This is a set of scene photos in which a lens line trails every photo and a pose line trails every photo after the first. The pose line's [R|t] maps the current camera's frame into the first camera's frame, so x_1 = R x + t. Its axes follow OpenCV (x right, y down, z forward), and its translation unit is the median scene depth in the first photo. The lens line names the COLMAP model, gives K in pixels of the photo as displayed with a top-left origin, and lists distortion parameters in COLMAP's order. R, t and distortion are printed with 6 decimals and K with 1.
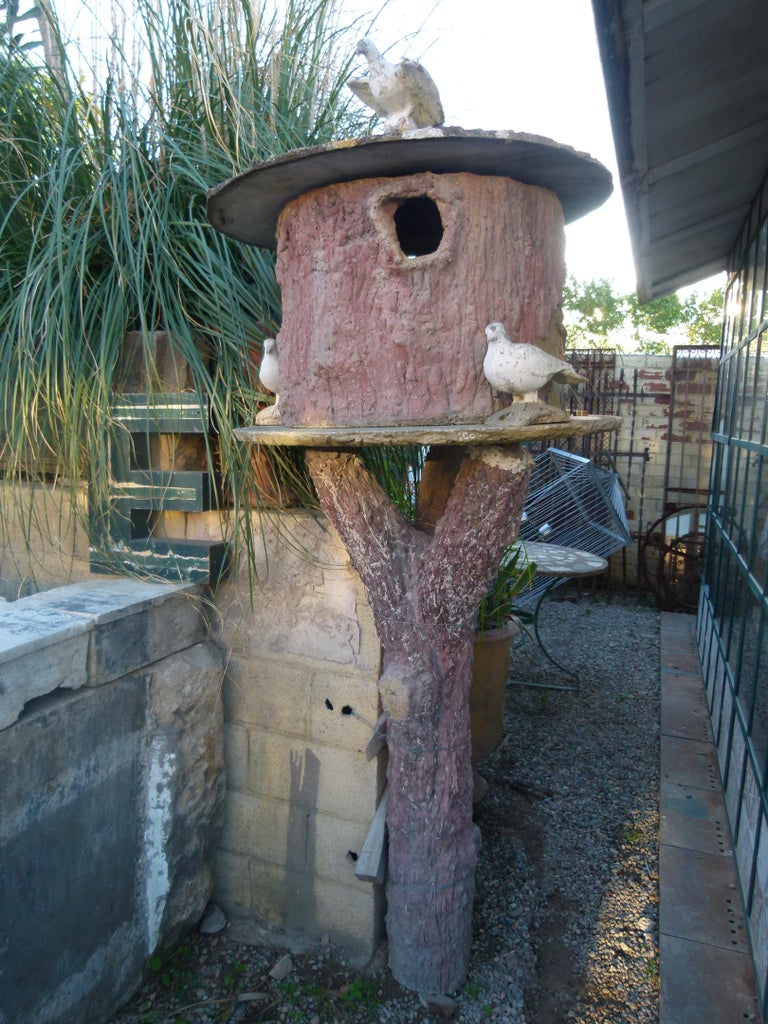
lens RADIAL K [[765.4, 0, 384.2], [0, 765.4, 515.0], [0, 0, 1]] dist [-0.036053, 0.027514]
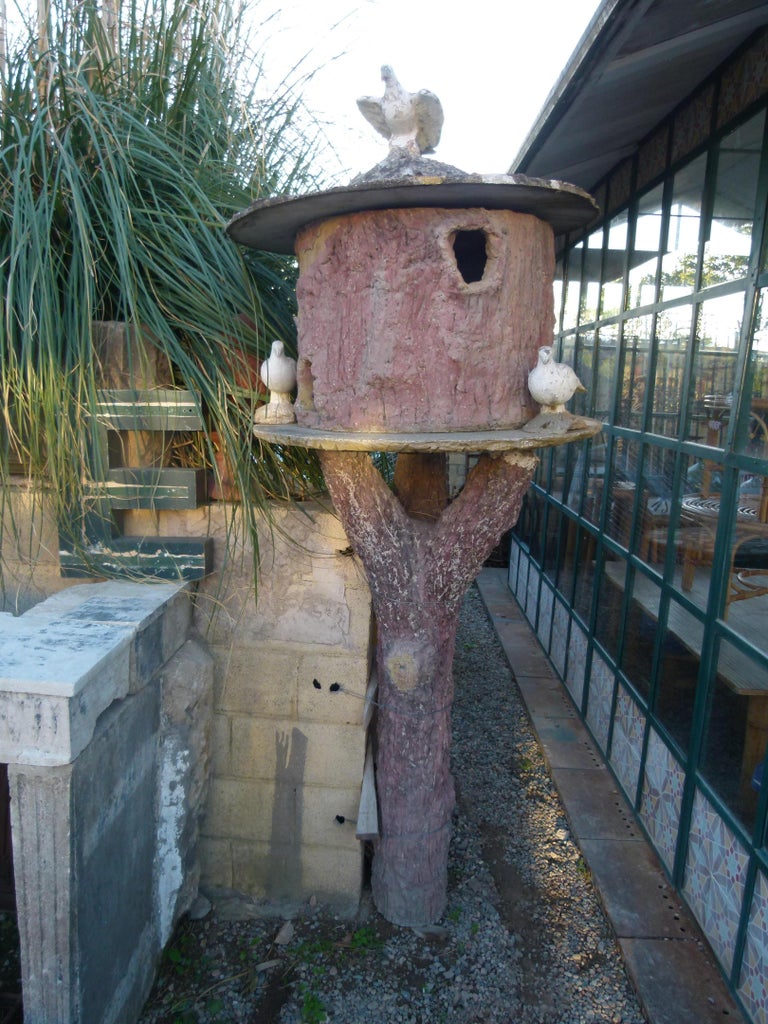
lens RADIAL K [[765.4, 0, 382.3], [0, 765.4, 513.5], [0, 0, 1]] dist [-0.036053, 0.027514]
pose [[0.946338, -0.047024, 0.319738, -0.336178], [0.031434, 0.998060, 0.053747, -0.046354], [-0.321645, -0.040813, 0.945980, -0.028094]]
